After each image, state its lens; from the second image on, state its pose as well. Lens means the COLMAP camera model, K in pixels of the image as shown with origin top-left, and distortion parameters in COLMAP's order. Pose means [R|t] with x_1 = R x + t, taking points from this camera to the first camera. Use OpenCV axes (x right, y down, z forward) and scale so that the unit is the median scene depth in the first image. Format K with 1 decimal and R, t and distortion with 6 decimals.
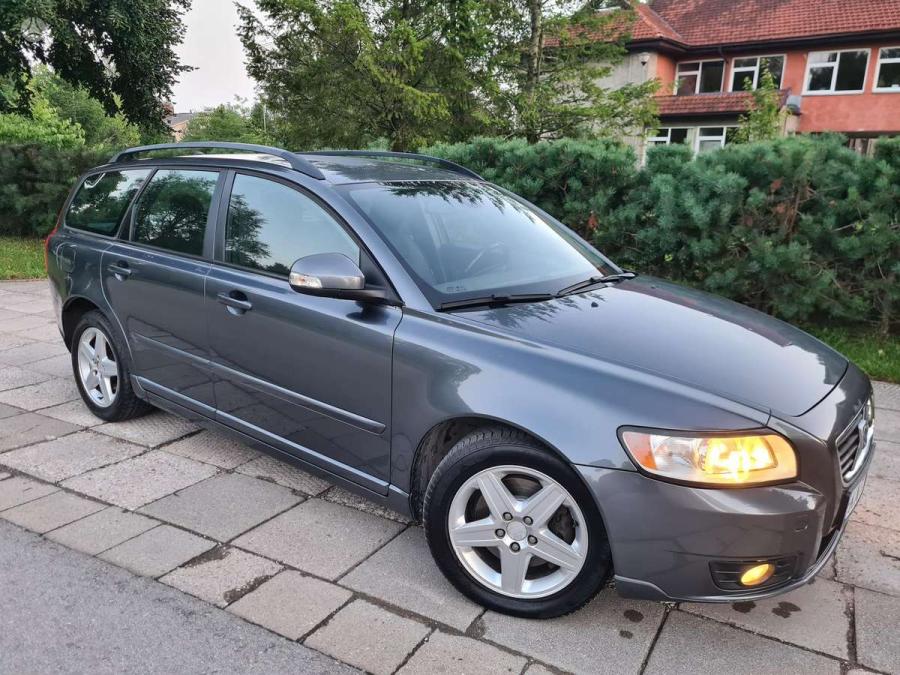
lens RADIAL K [[674.4, 0, 452.8], [0, 674.4, 340.1], [0, 0, 1]] dist [0.068993, -0.055514]
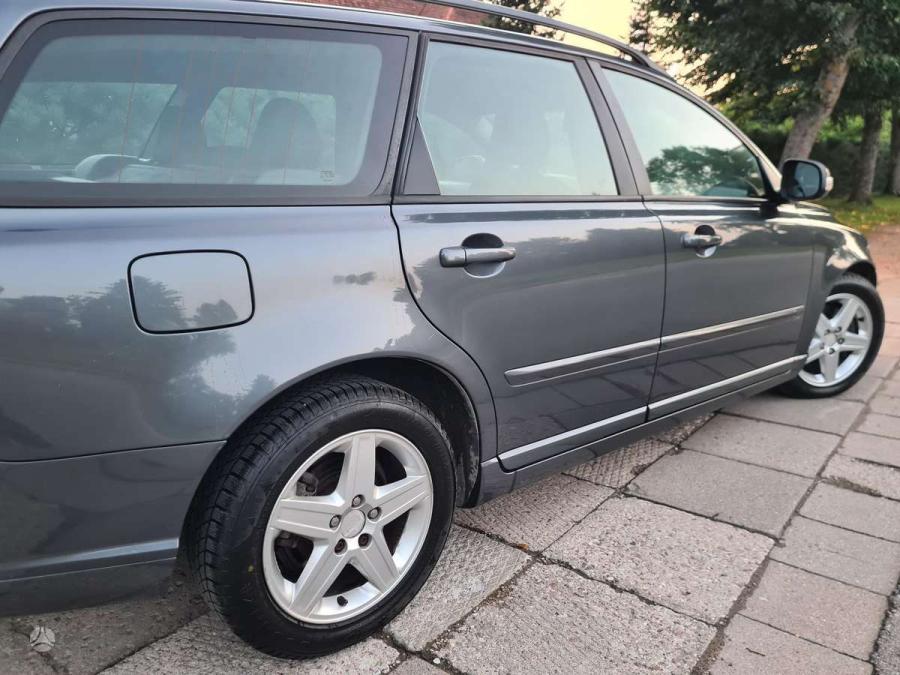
lens RADIAL K [[680.0, 0, 456.8], [0, 680.0, 345.5], [0, 0, 1]] dist [0.059907, -0.061129]
pose [[0.183973, -0.281274, 0.941828, -1.080847], [0.225241, 0.944750, 0.238148, -0.178757], [-0.956776, 0.168326, 0.237163, 1.045800]]
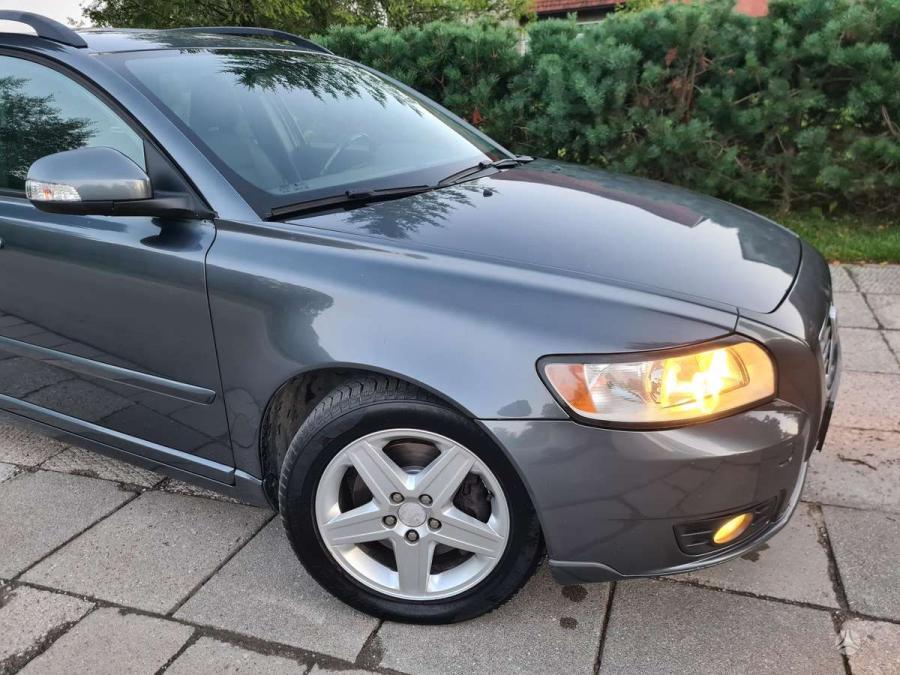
lens RADIAL K [[674.4, 0, 452.8], [0, 674.4, 340.1], [0, 0, 1]] dist [0.068993, -0.055514]
pose [[0.983661, -0.119356, 0.134779, 0.044839], [0.103796, 0.987679, 0.117119, 0.012973], [-0.147098, -0.101215, 0.983930, 0.219014]]
